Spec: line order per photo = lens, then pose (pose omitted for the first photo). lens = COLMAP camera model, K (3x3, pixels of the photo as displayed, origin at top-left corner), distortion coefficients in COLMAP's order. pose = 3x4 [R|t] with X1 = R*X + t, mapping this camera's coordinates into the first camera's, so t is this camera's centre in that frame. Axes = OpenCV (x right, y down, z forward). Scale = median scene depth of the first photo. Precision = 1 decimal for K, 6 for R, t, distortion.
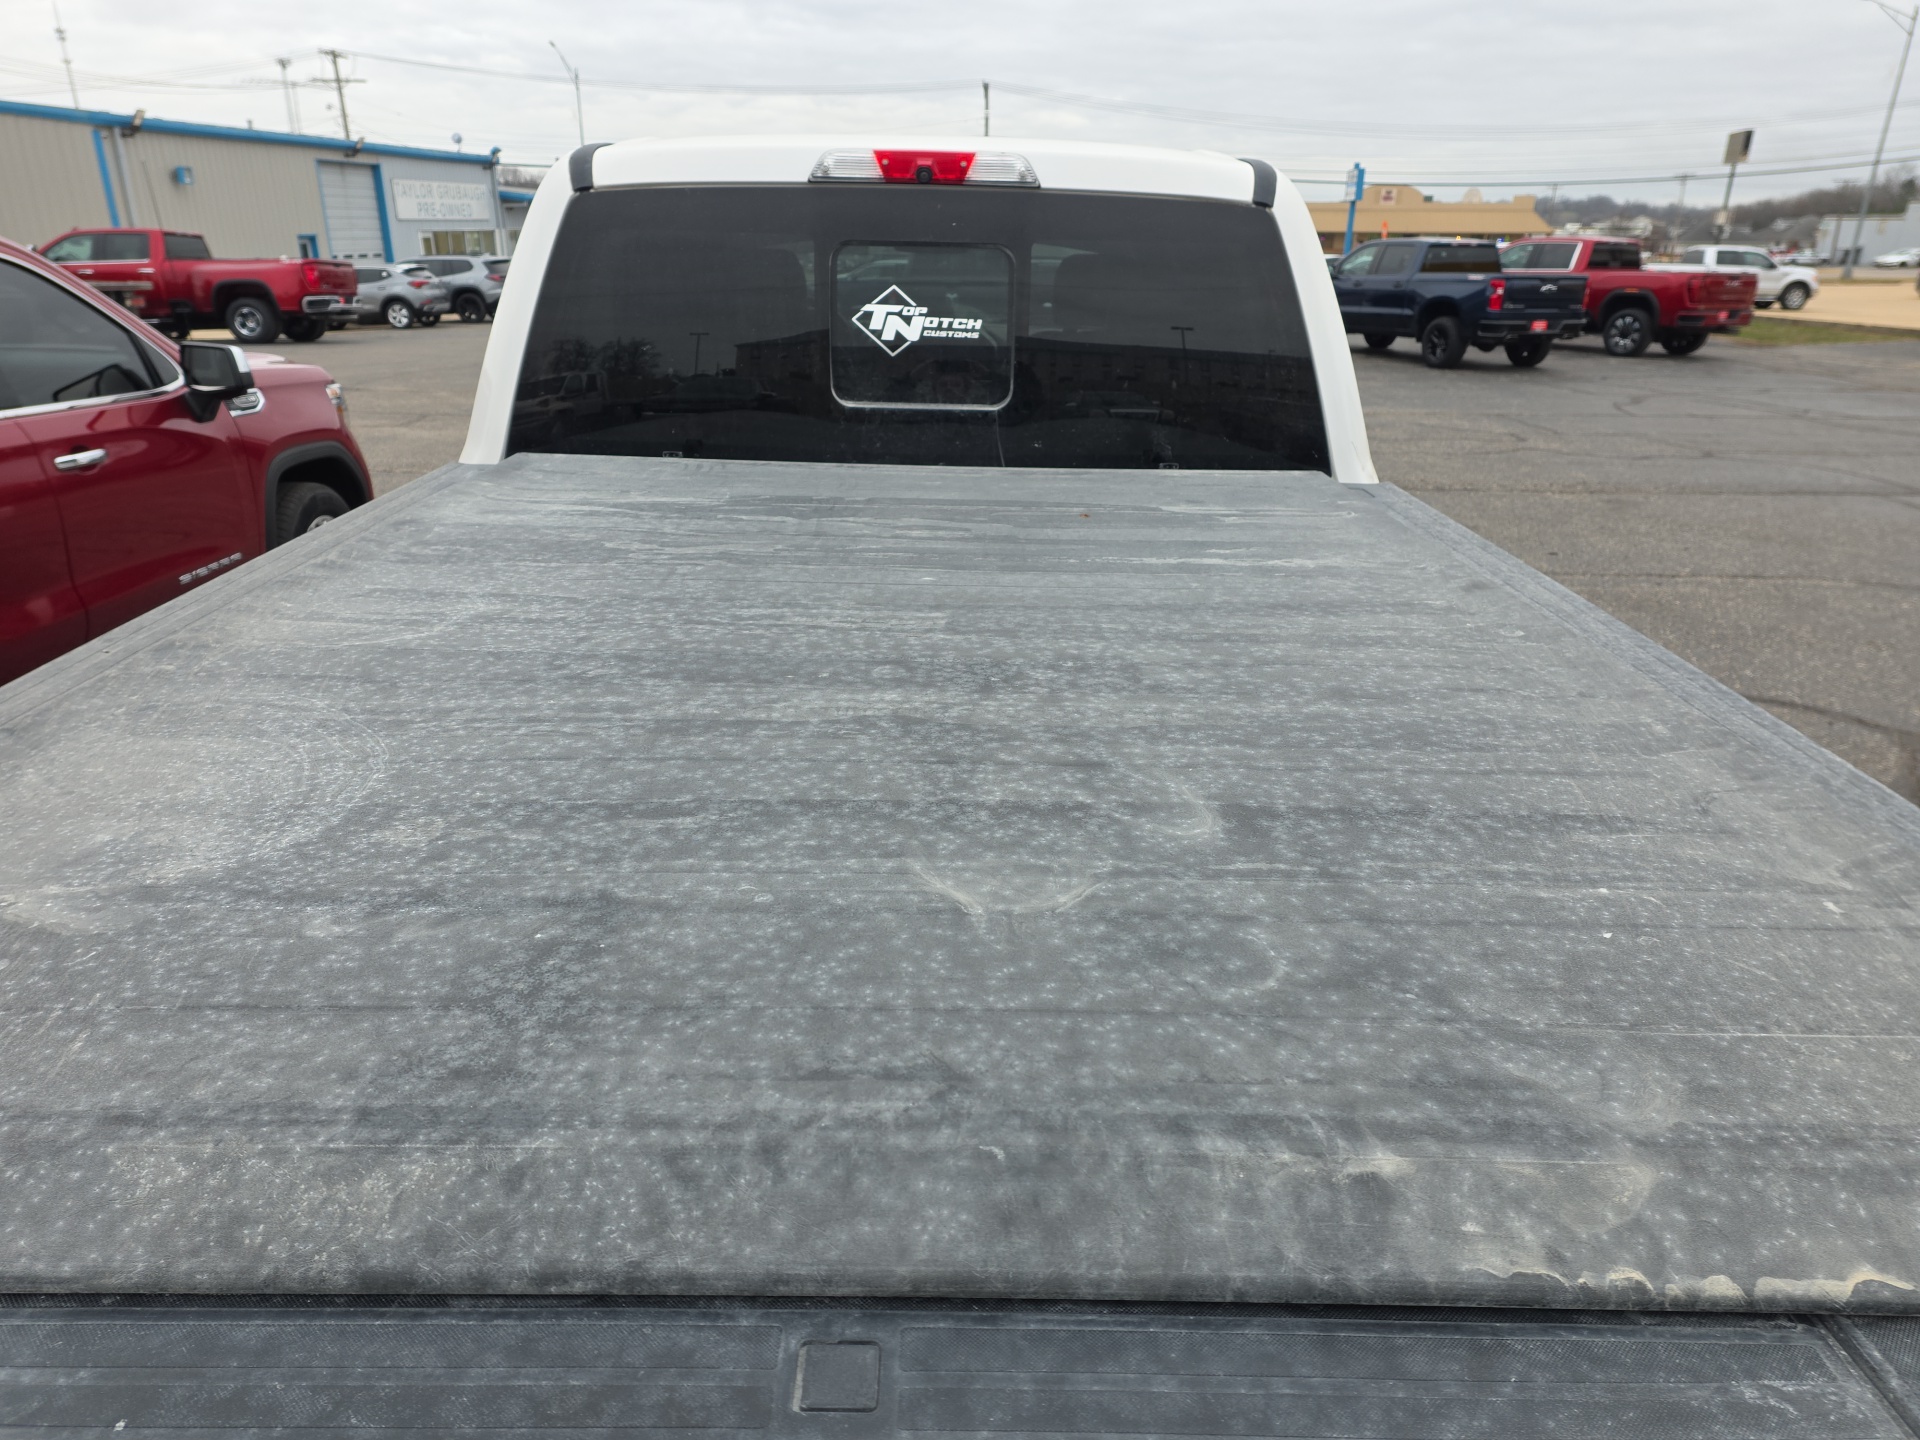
lens RADIAL K [[1259.1, 0, 966.7], [0, 1259.1, 730.0], [0, 0, 1]] dist [0.052010, -0.032524]
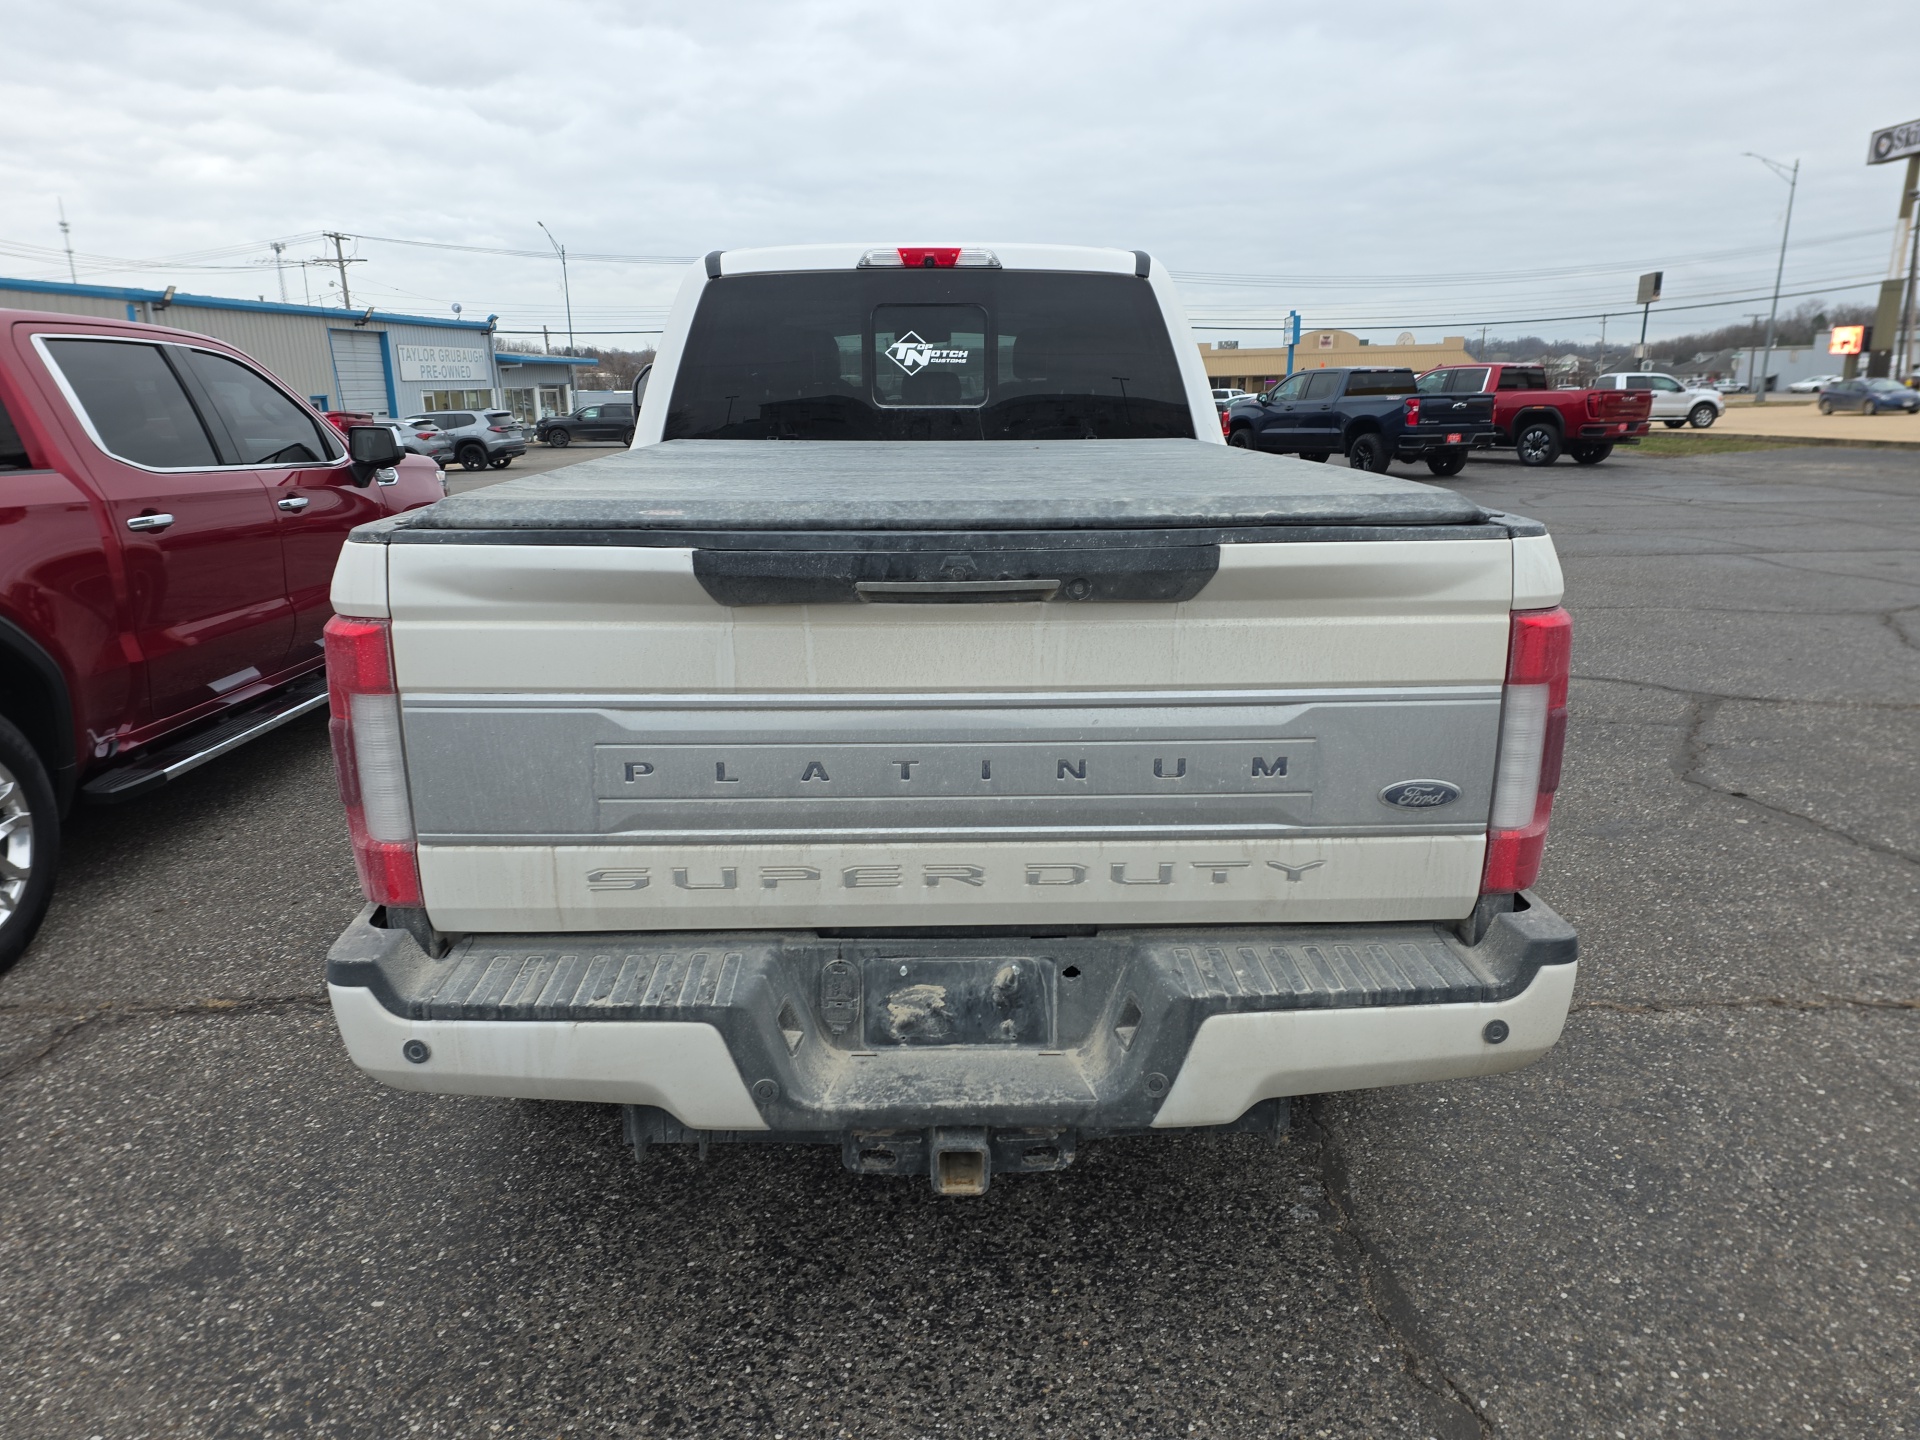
lens RADIAL K [[1242.2, 0, 960.0], [0, 1242.2, 720.0], [0, 0, 1]] dist [0.096107, -0.080299]
pose [[0.999445, -0.030022, 0.014447, -0.003986], [0.031465, 0.993091, -0.113047, 0.036061], [-0.010953, 0.113438, 0.993485, -0.058008]]
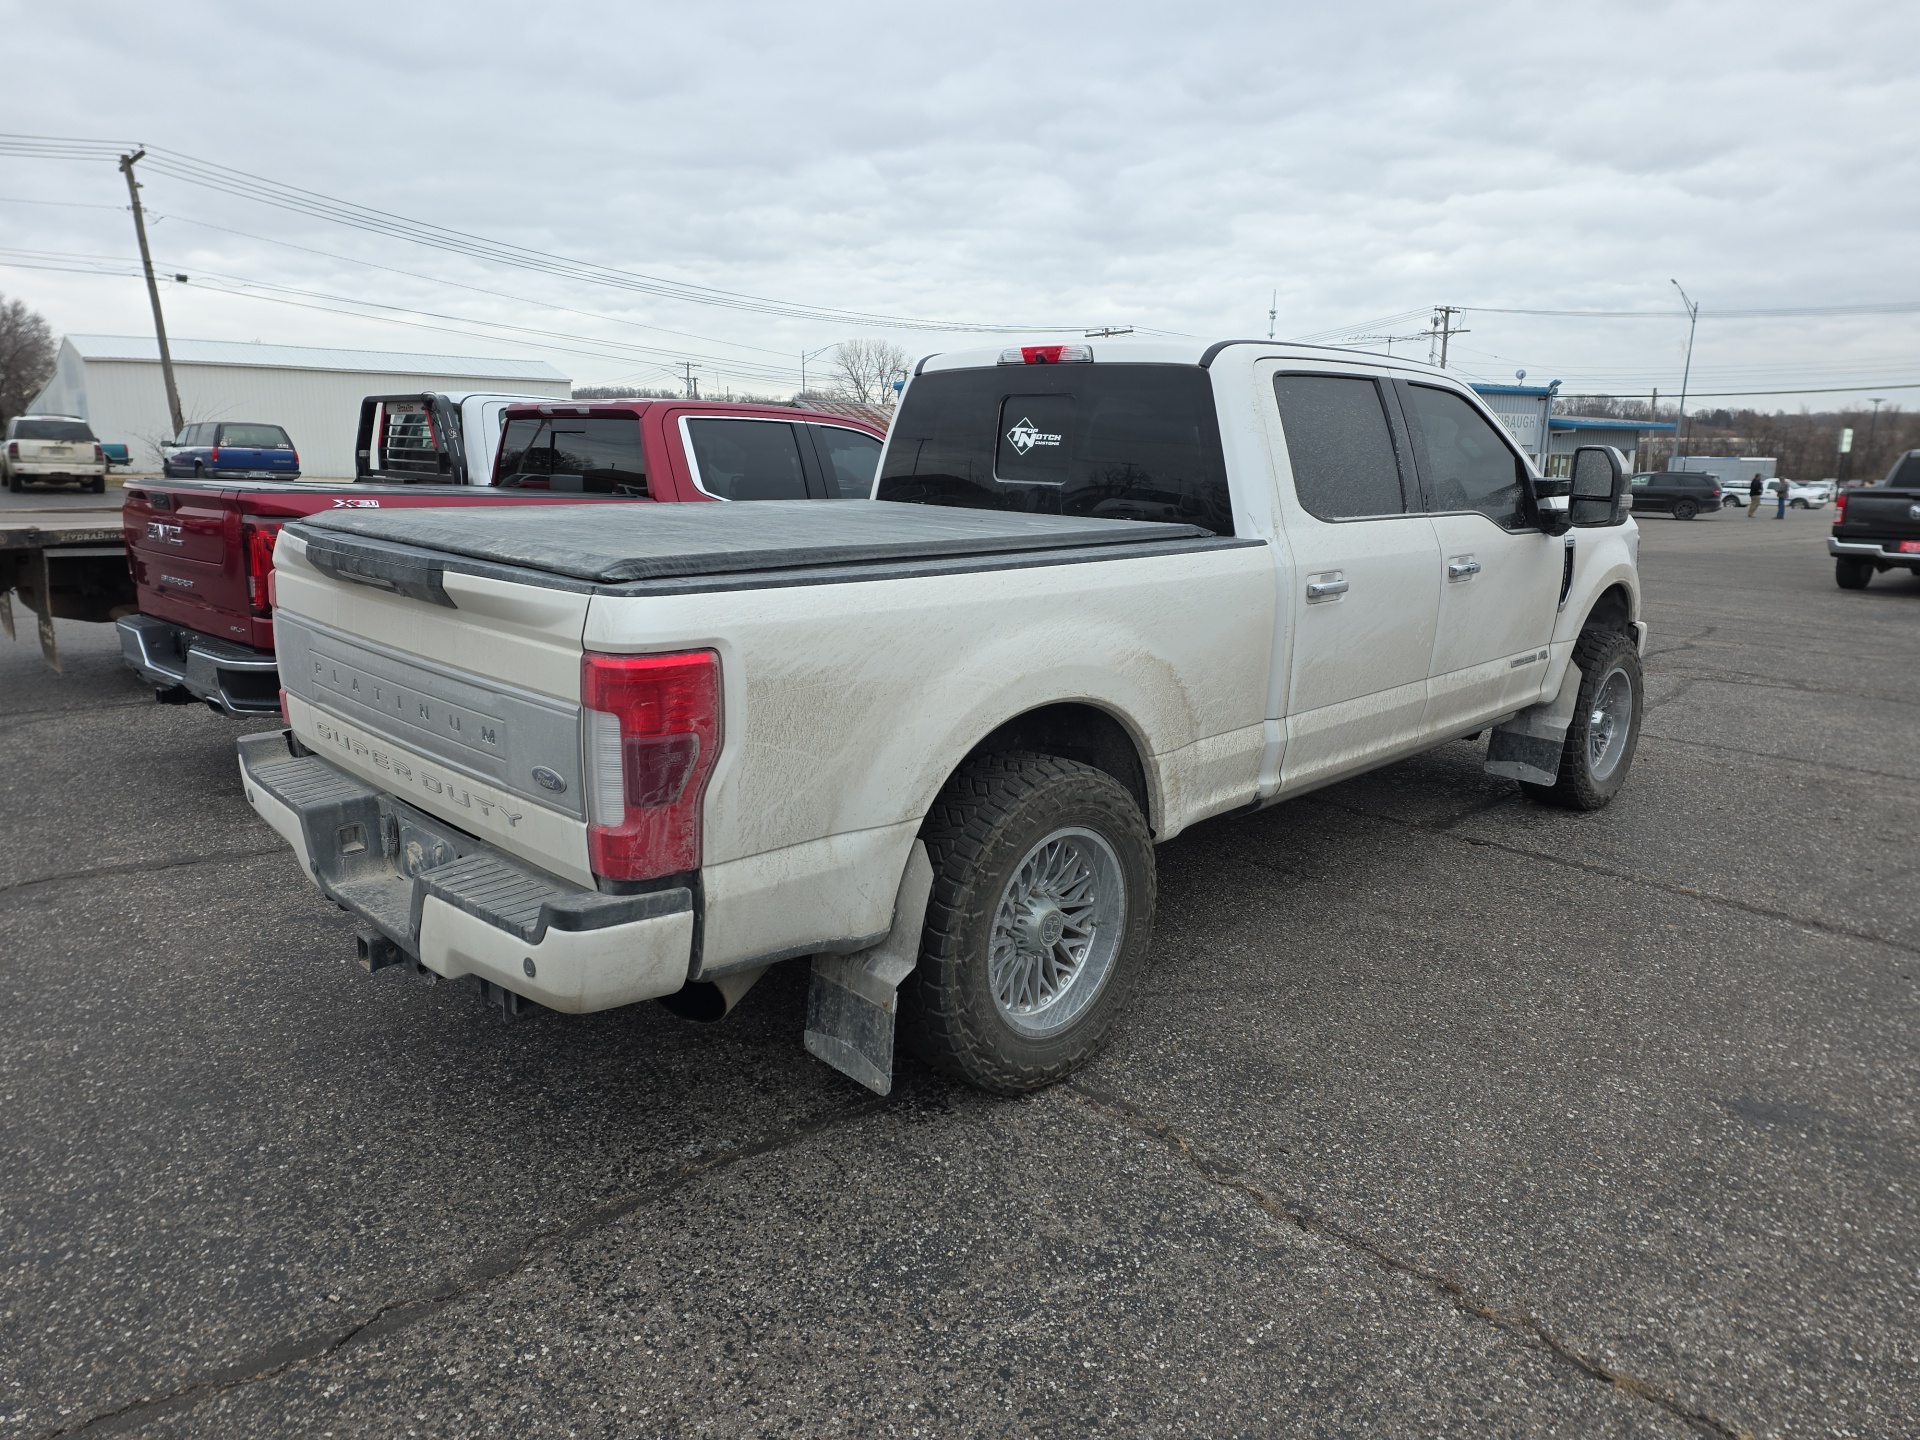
lens RADIAL K [[1259.1, 0, 966.7], [0, 1259.1, 730.0], [0, 0, 1]] dist [0.052010, -0.032524]
pose [[0.707236, 0.155196, -0.689733, 0.139965], [-0.266183, 0.962270, -0.056419, 0.023773], [0.654953, 0.223496, 0.721863, -0.030243]]
